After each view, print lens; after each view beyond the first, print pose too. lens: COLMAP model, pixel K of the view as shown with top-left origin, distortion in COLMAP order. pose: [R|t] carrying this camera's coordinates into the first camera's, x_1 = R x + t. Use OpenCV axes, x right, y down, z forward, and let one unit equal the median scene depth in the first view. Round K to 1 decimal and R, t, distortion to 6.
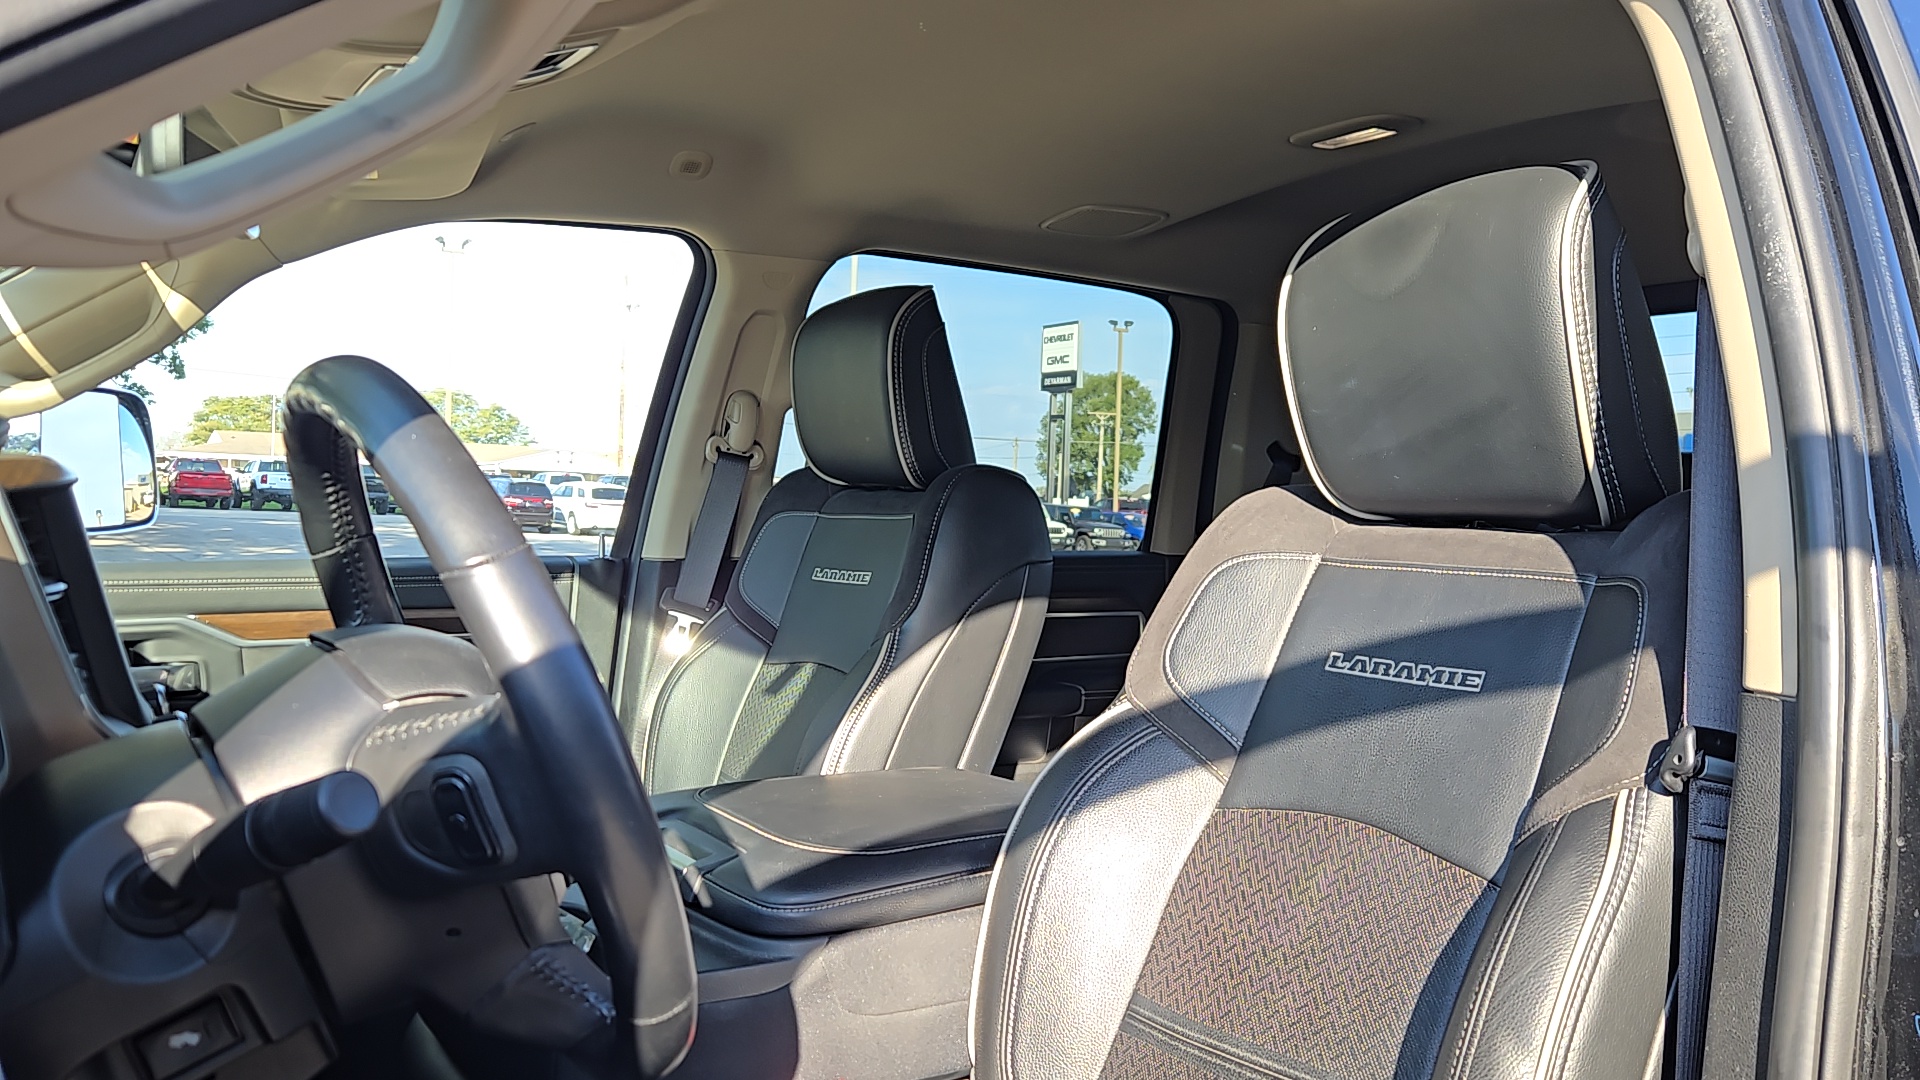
lens RADIAL K [[1609.8, 0, 957.5], [0, 1609.8, 544.9], [0, 0, 1]] dist [0.019856, -0.013882]
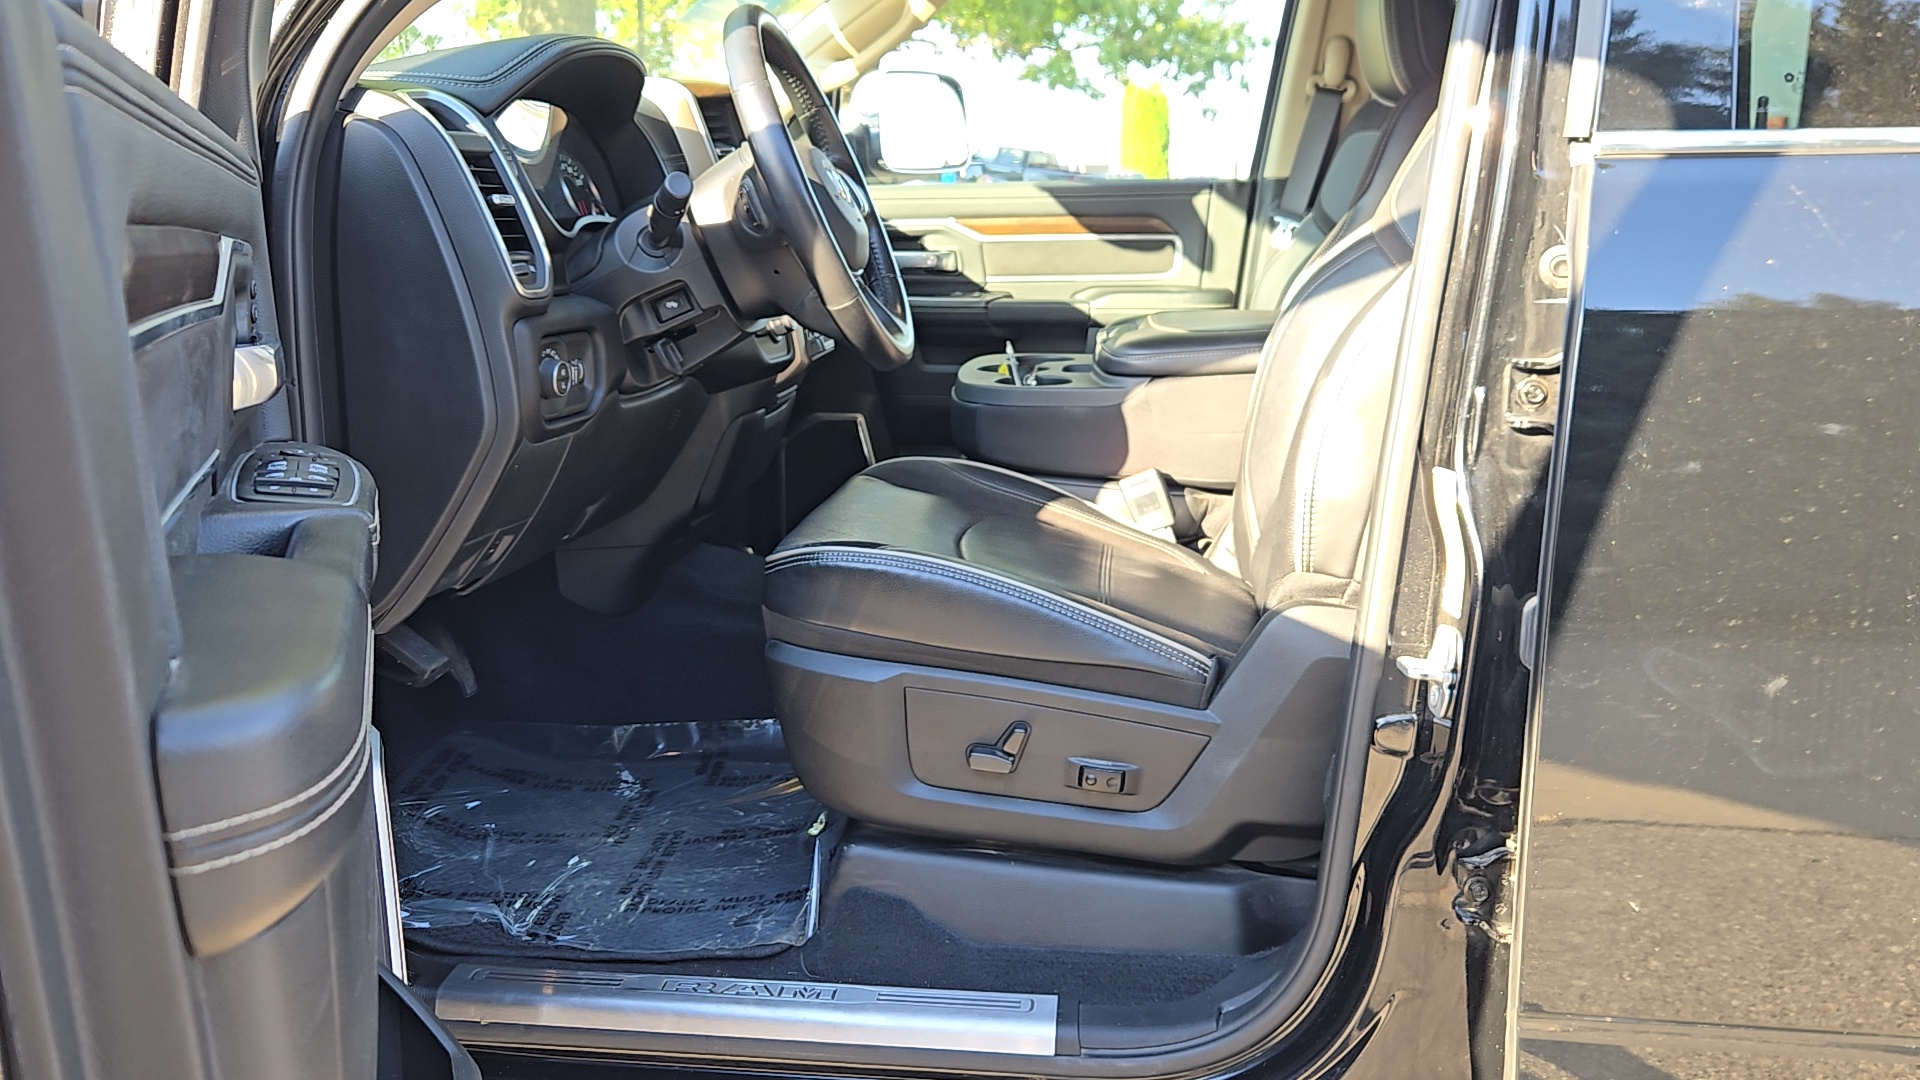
lens RADIAL K [[1609.8, 0, 942.7], [0, 1609.8, 557.4], [0, 0, 1]] dist [0.019856, -0.013882]
pose [[0.795782, 0.101732, -0.596977, 0.741149], [0.007080, 0.984158, 0.177150, 0.140856], [0.605542, -0.145199, 0.782455, -0.391447]]
